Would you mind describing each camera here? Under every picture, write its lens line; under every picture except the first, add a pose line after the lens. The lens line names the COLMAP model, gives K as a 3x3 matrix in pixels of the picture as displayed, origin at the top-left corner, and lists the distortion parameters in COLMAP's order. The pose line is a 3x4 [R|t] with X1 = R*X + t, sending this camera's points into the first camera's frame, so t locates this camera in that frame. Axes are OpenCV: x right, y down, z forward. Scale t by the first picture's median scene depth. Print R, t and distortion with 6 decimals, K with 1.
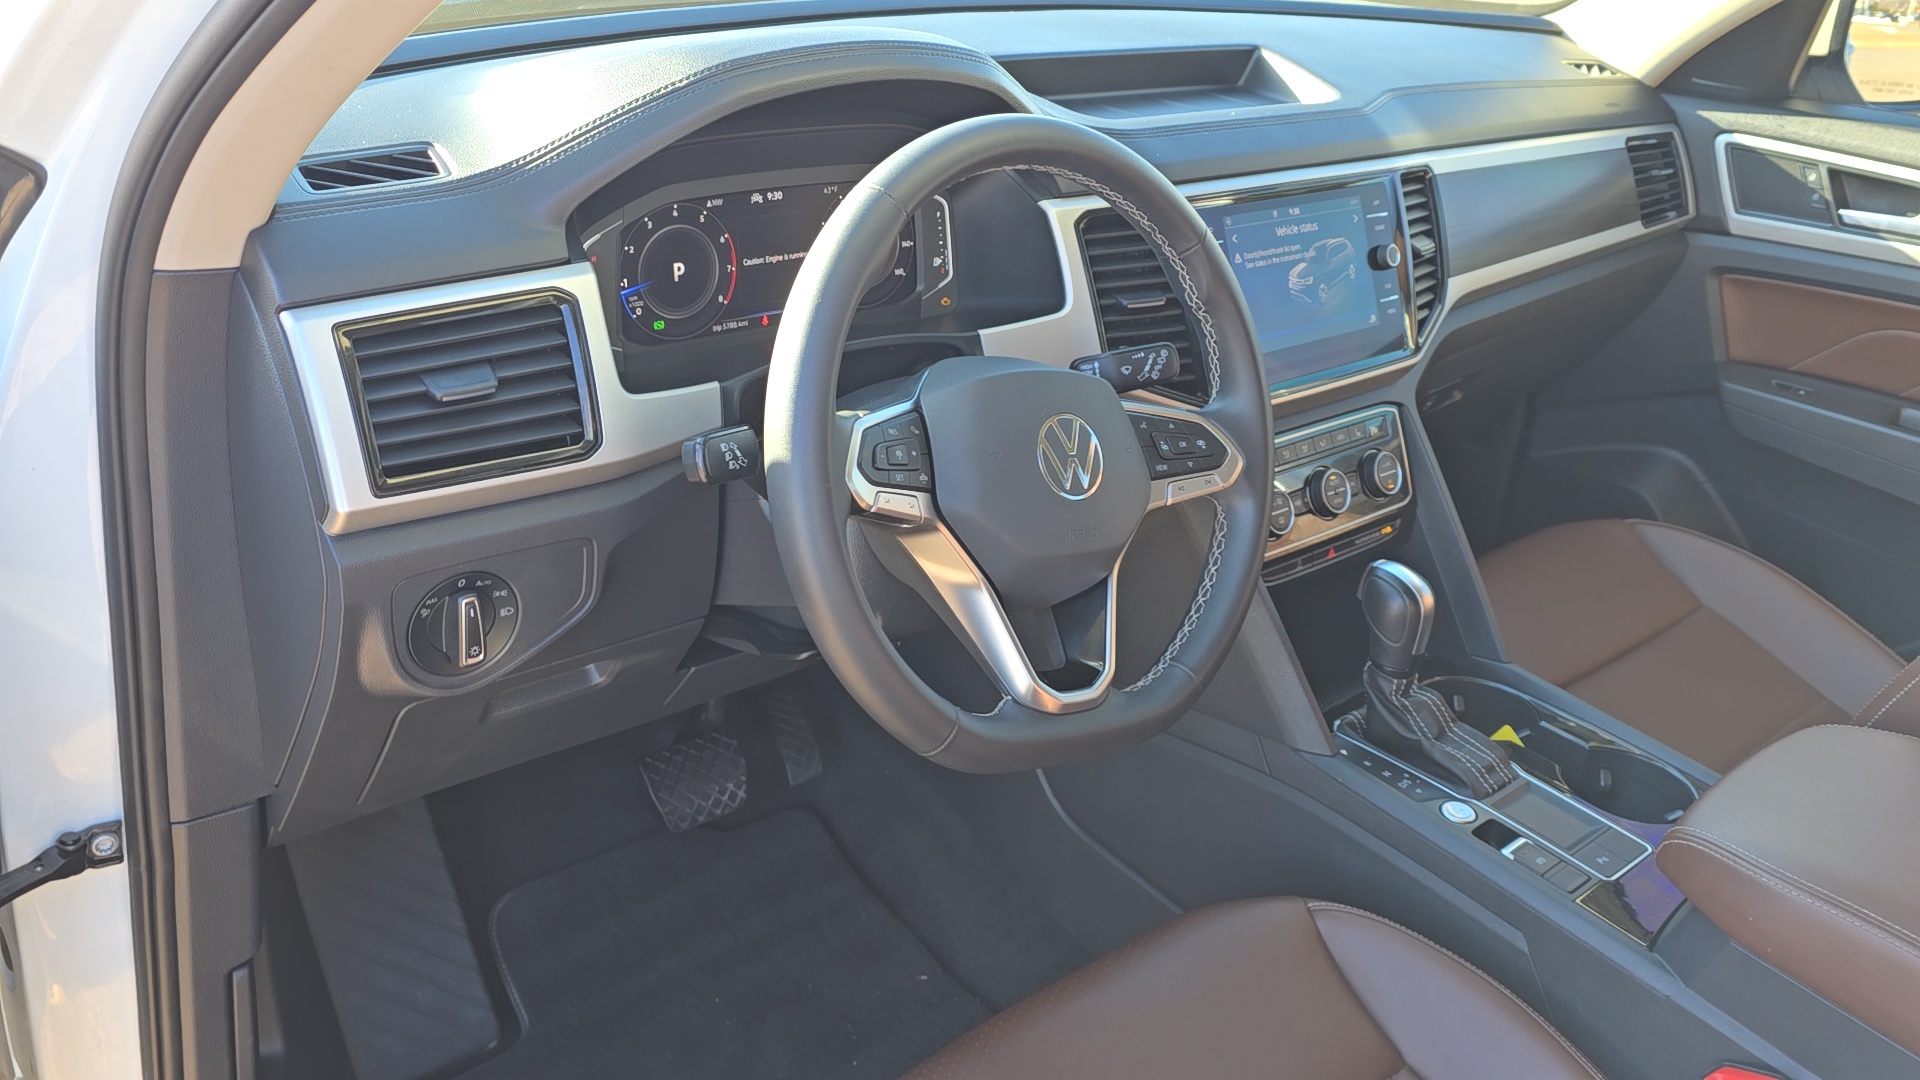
lens RADIAL K [[1566.8, 0, 965.5], [0, 1566.8, 544.9], [0, 0, 1]] dist [0.001863, -0.014904]
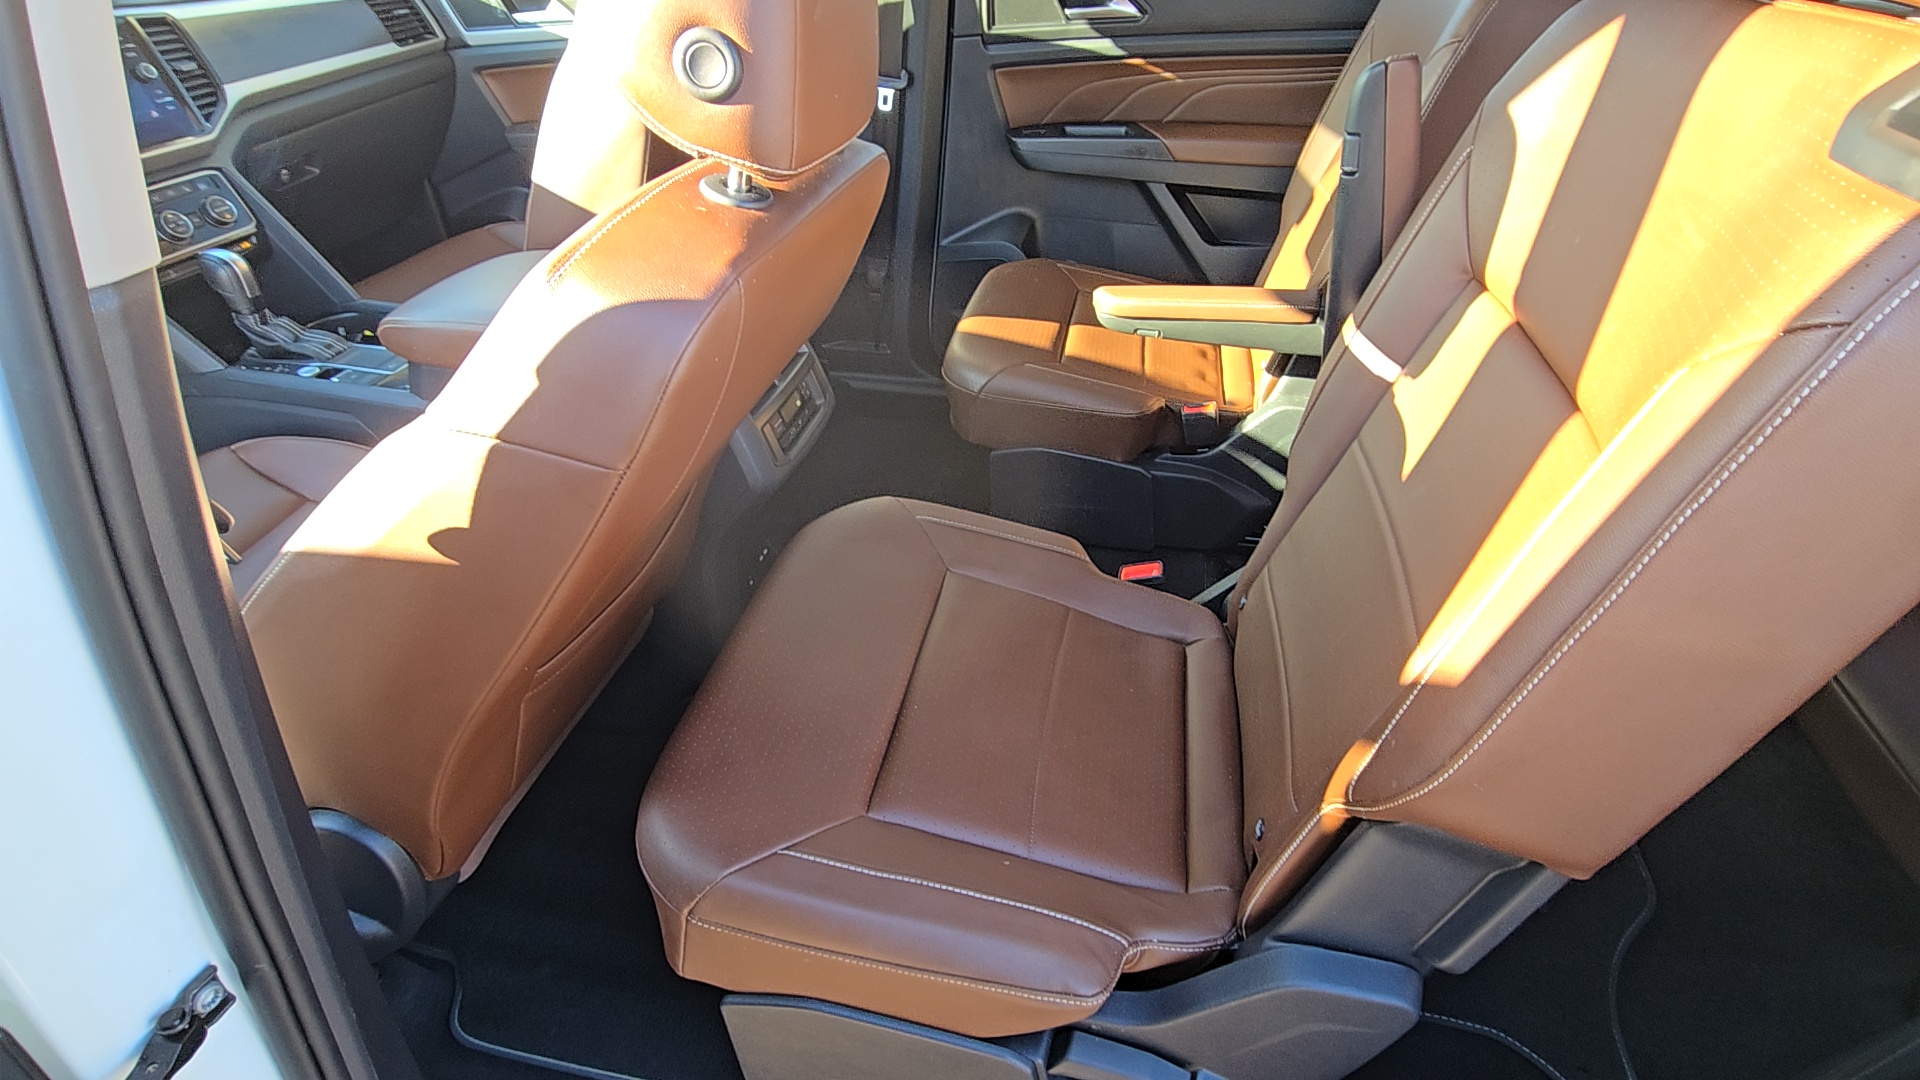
lens RADIAL K [[960.1, 0, 961.2], [0, 960.1, 557.0], [0, 0, 1]] dist [0.000692, -0.001148]
pose [[0.799868, -0.419028, 0.429682, 0.346739], [0.331410, 0.905250, 0.265875, 0.314516], [-0.500379, -0.070265, 0.862951, -0.332684]]
